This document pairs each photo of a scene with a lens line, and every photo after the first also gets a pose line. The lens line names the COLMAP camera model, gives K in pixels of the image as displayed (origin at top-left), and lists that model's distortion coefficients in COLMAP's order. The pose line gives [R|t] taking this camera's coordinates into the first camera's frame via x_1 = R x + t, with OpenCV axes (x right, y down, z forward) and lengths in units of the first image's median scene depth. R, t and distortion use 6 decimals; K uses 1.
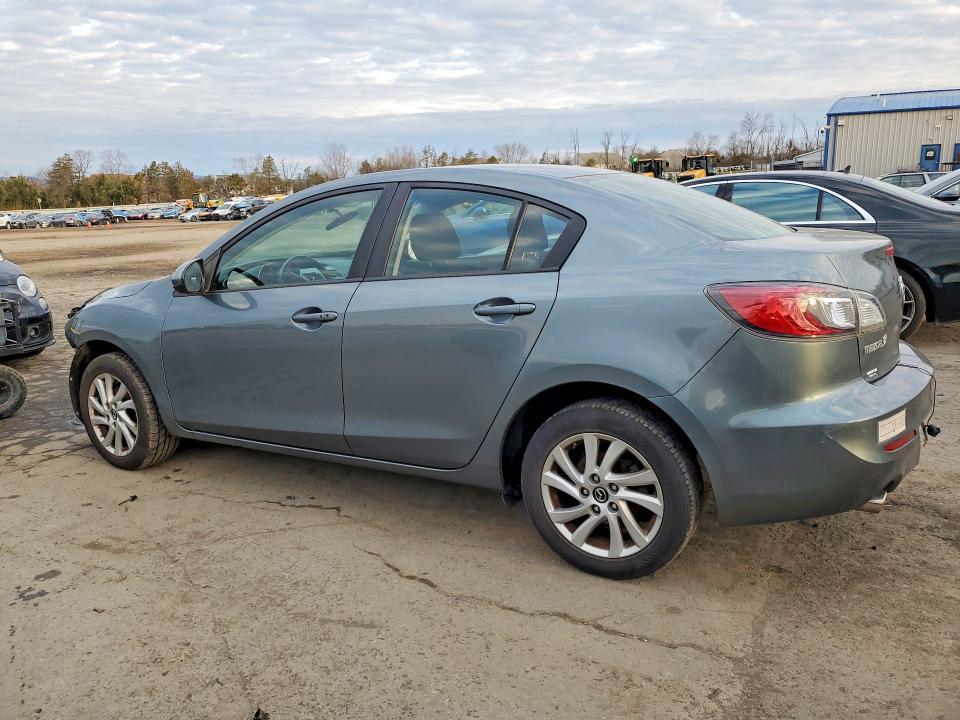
lens RADIAL K [[748.9, 0, 477.5], [0, 748.9, 363.9], [0, 0, 1]] dist [0.009379, 0.016990]
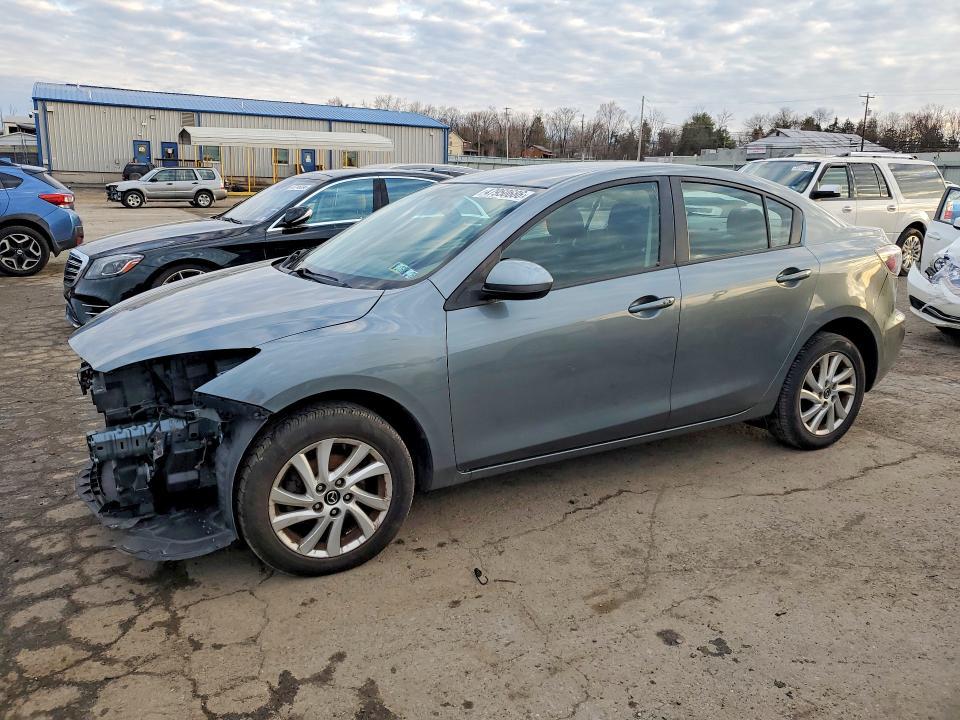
lens RADIAL K [[748.9, 0, 478.5], [0, 748.9, 355.3], [0, 0, 1]] dist [0.009379, 0.016990]
pose [[0.517891, -0.161454, 0.840072, -1.210398], [0.160207, 0.982958, 0.090151, -0.124196], [-0.840311, 0.087897, 0.534931, 0.643495]]
